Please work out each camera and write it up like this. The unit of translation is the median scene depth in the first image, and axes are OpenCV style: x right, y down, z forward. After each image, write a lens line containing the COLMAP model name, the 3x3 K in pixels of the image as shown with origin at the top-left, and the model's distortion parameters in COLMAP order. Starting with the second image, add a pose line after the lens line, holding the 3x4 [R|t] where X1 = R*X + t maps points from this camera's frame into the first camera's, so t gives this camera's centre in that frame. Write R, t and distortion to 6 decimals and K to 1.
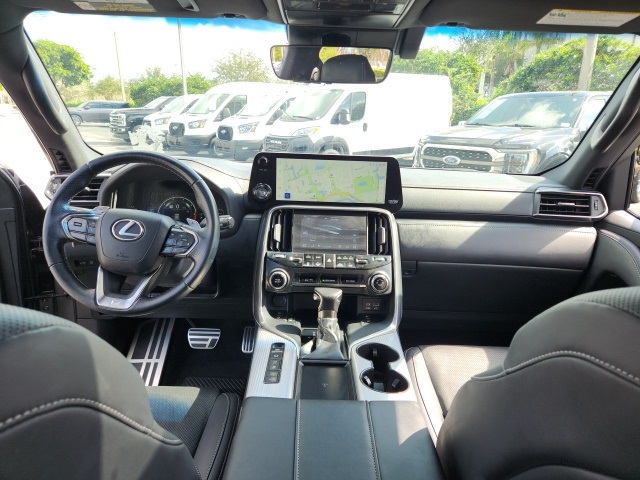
lens RADIAL K [[428.5, 0, 325.2], [0, 428.5, 243.5], [0, 0, 1]] dist [0.064722, -0.055031]
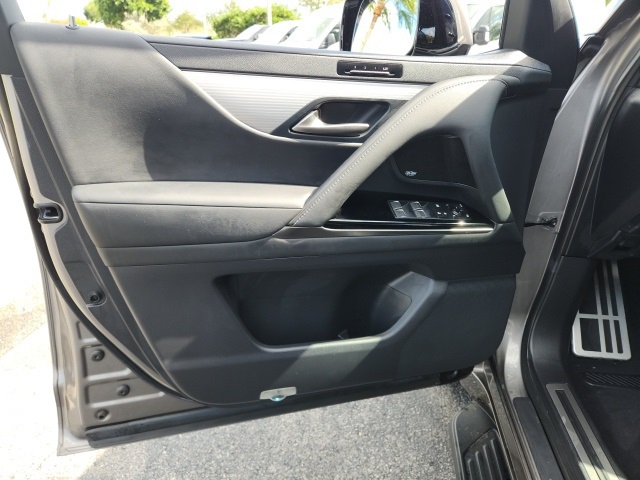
lens RADIAL K [[428.5, 0, 325.2], [0, 428.5, 243.5], [0, 0, 1]] dist [0.064722, -0.055031]
pose [[0.987945, 0.044622, -0.148235, -0.987671], [-0.024145, 0.990253, 0.137169, 0.071183], [0.152911, -0.131936, 0.979393, 0.278893]]
